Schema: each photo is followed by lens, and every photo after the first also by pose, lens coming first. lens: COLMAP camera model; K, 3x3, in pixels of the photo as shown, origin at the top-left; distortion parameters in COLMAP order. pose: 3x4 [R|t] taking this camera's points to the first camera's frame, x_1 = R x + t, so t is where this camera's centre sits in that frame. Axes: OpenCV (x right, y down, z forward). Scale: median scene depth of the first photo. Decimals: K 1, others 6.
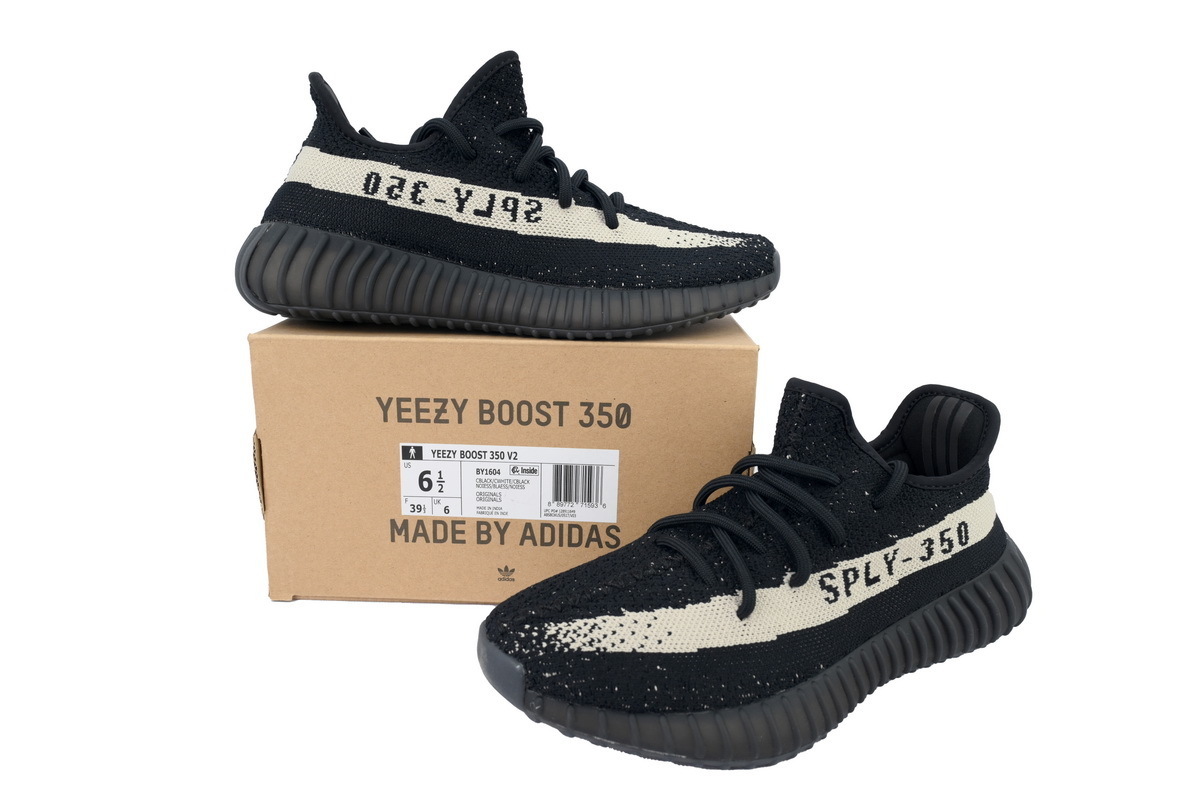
lens RADIAL K [[902.1, 0, 601.6], [0, 902.1, 398.2], [0, 0, 1]] dist [-0.000440, -0.003604]
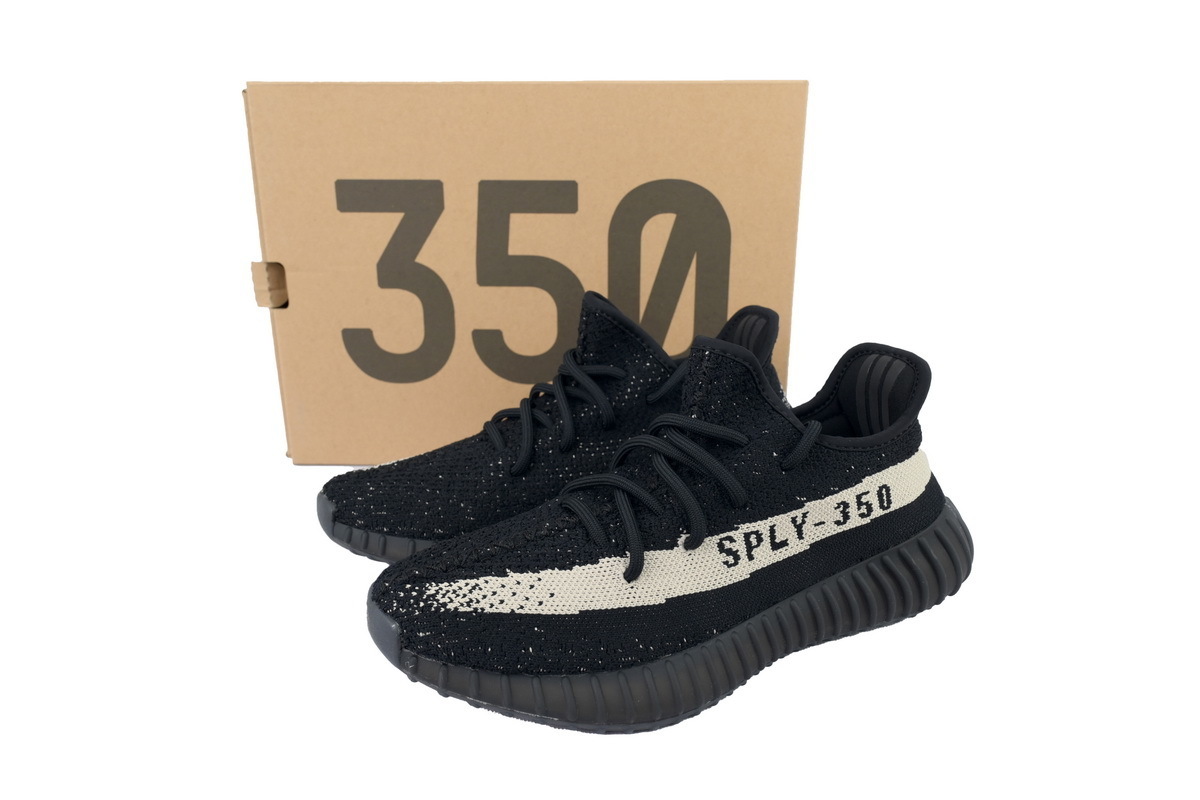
lens RADIAL K [[902.1, 0, 599.9], [0, 902.1, 402.7], [0, 0, 1]] dist [-0.000440, -0.003604]
pose [[0.996101, -0.006701, -0.087967, 0.200153], [0.008781, 0.999690, 0.023277, 0.027901], [0.087783, -0.023959, 0.995851, 0.032714]]
